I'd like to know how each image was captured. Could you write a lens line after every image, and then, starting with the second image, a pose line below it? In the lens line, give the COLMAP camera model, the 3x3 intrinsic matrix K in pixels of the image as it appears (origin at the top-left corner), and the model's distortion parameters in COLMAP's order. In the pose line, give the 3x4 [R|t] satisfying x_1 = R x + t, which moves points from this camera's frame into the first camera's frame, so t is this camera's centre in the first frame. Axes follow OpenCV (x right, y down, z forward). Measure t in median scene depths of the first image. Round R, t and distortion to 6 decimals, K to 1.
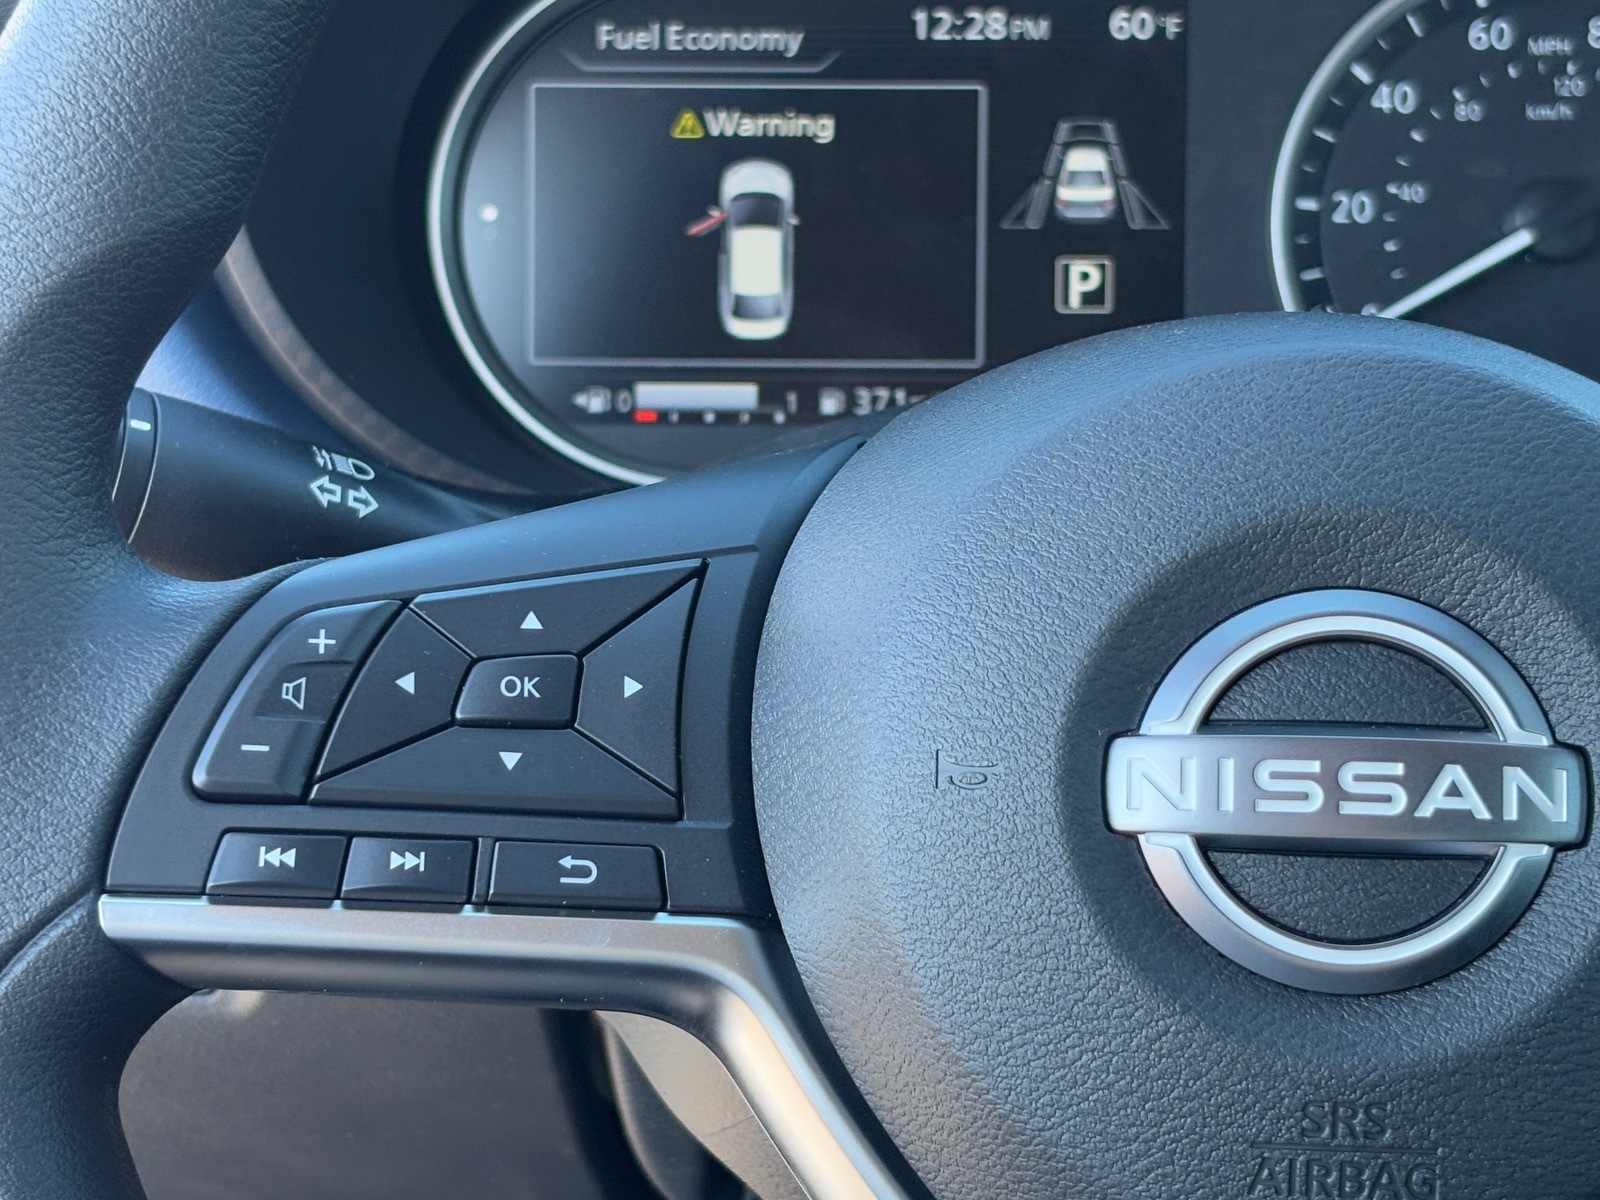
lens RADIAL K [[3330.3, 0, 723.1], [0, 3330.3, 604.8], [0, 0, 1]] dist [0.242228, -1.425021]
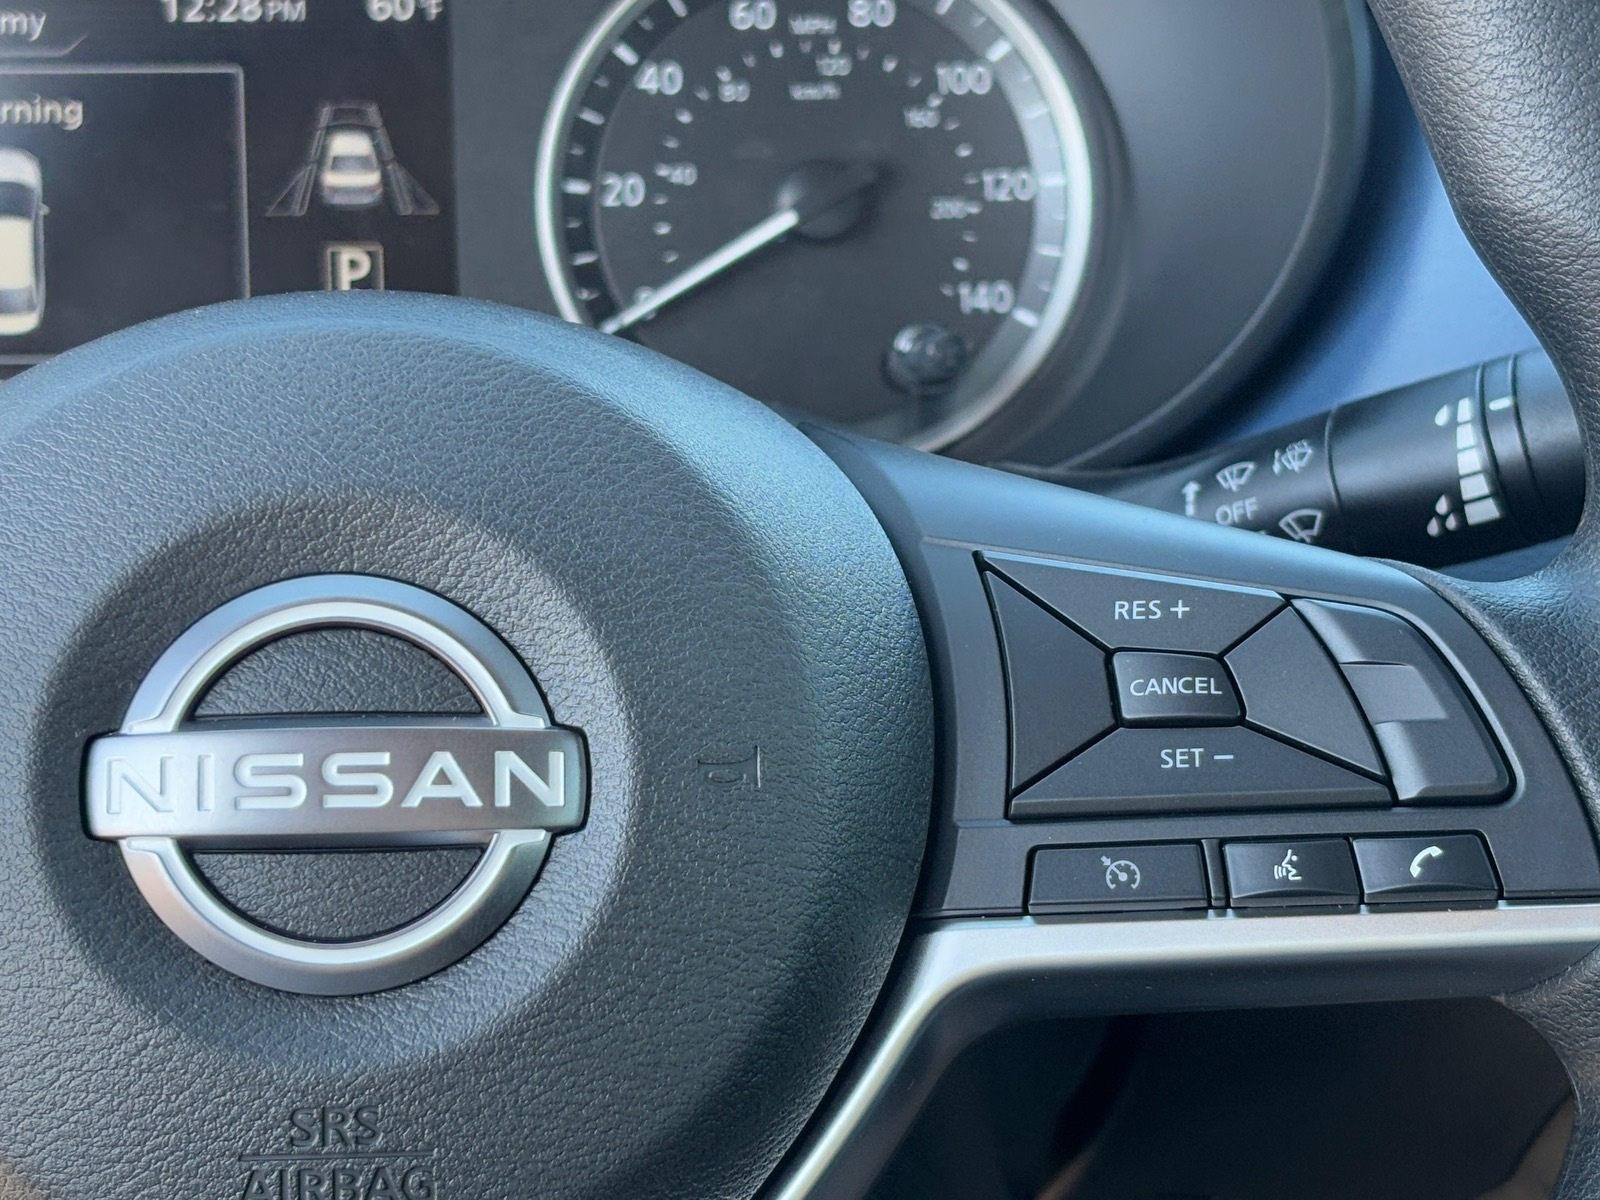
lens RADIAL K [[3341.4, 0, 857.2], [0, 3341.4, 599.4], [0, 0, 1]] dist [0.207945, -1.205805]
pose [[0.990060, -0.033863, 0.136506, 0.117205], [0.034216, 0.999414, -0.000239, 0.004546], [-0.136418, 0.004907, 0.990639, 0.014011]]
